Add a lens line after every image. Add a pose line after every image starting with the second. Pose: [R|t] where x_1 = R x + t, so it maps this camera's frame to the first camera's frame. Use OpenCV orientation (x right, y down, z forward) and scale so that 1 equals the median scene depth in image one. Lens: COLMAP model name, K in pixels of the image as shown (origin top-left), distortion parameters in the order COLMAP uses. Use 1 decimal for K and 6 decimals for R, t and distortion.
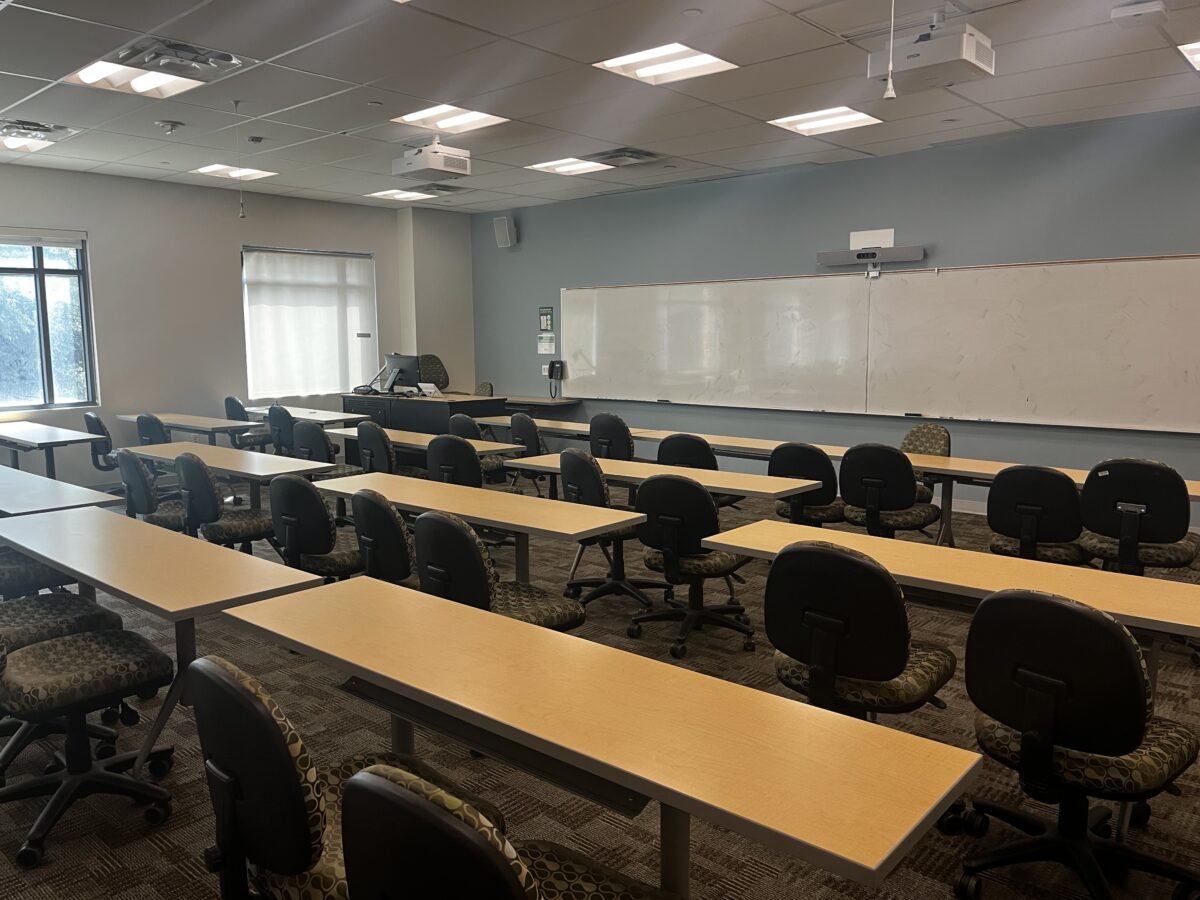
lens RADIAL K [[901.5, 0, 596.2], [0, 901.5, 446.3], [0, 0, 1]] dist [0.073547, -0.002210]
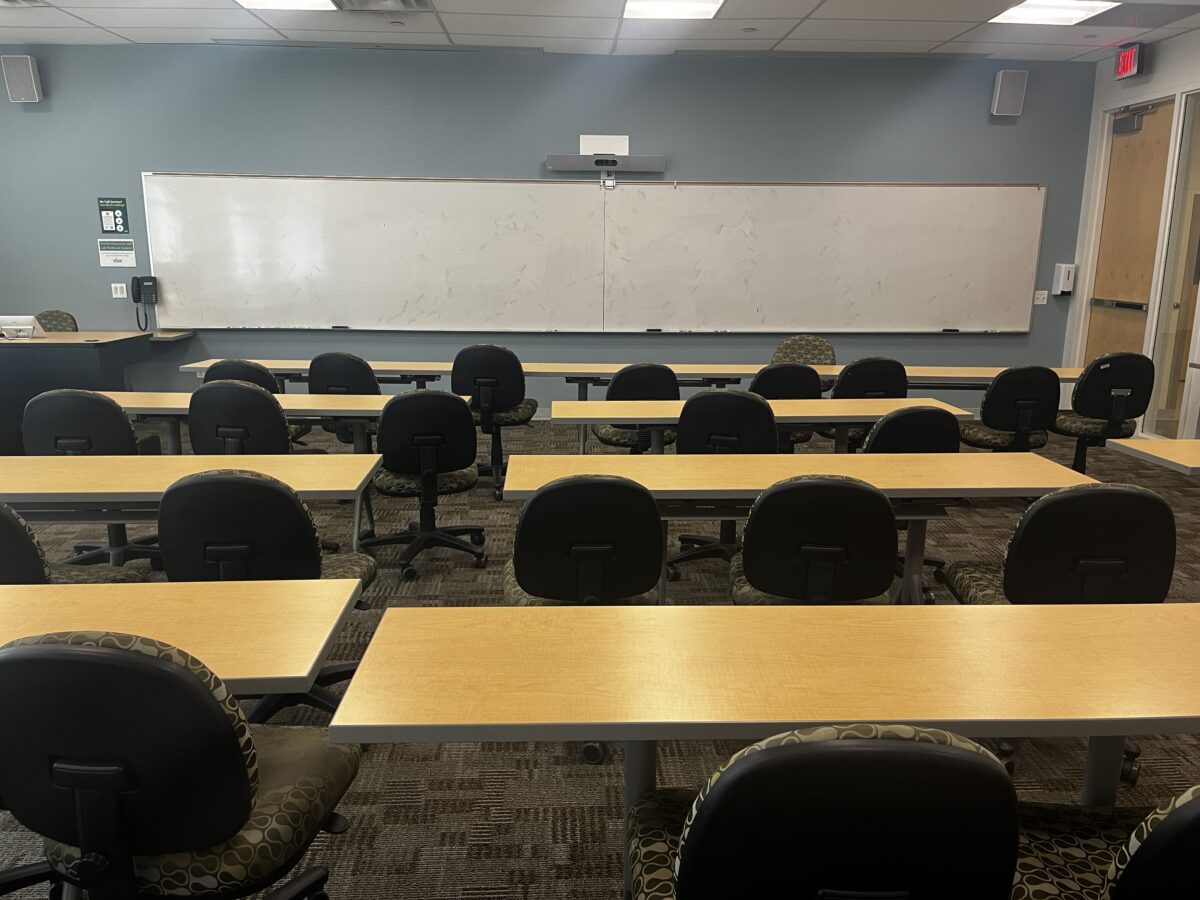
lens RADIAL K [[901.5, 0, 597.4], [0, 901.5, 452.9], [0, 0, 1]] dist [0.073547, -0.002210]
pose [[0.729405, -0.141132, 0.669365, -0.382488], [0.075234, 0.989101, 0.126564, -0.030680], [-0.679932, -0.041957, 0.732074, 0.298679]]
